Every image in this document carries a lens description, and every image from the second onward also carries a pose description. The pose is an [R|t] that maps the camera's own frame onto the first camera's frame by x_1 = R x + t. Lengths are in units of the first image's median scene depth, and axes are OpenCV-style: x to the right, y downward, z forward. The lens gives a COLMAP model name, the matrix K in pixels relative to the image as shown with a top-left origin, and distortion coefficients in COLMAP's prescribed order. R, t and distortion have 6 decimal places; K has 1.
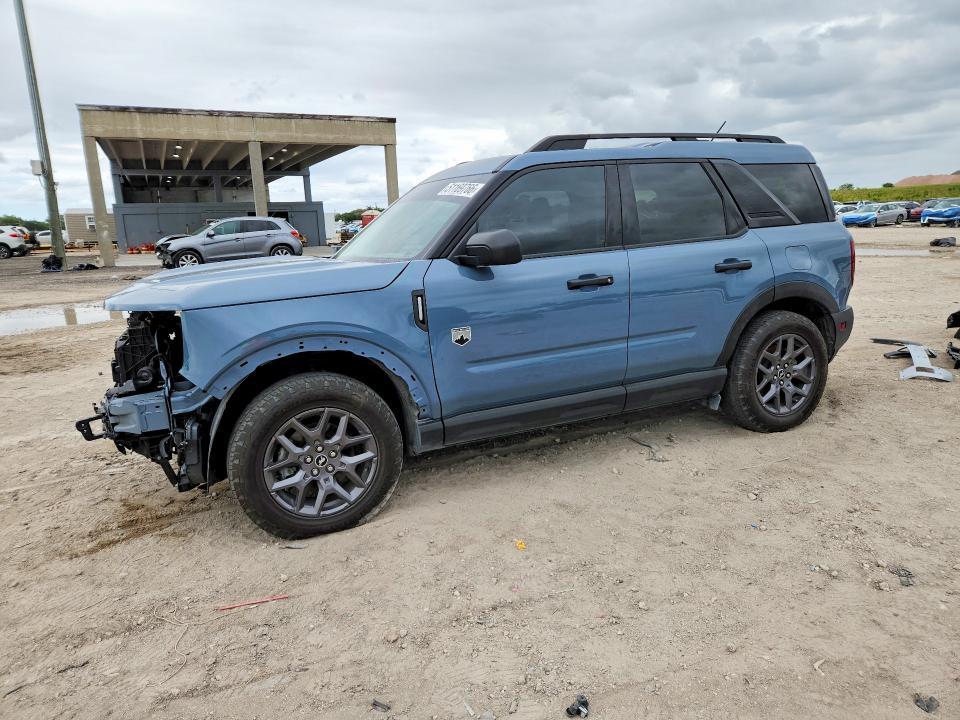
lens RADIAL K [[740.9, 0, 475.6], [0, 740.9, 366.4], [0, 0, 1]] dist [0.024032, 0.003378]
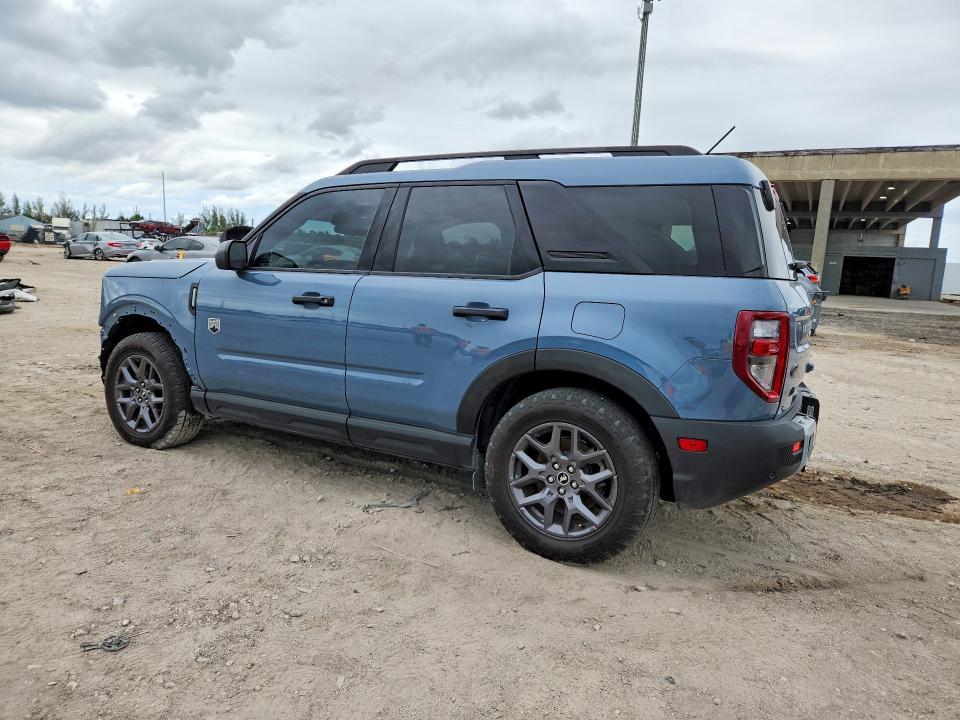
lens RADIAL K [[740.9, 0, 475.4], [0, 740.9, 354.3], [0, 0, 1]] dist [0.024032, 0.003378]
pose [[0.519776, 0.171755, -0.836859, 0.983310], [-0.232885, 0.970968, 0.054634, -0.129374], [0.821947, 0.166495, 0.544685, 0.556490]]
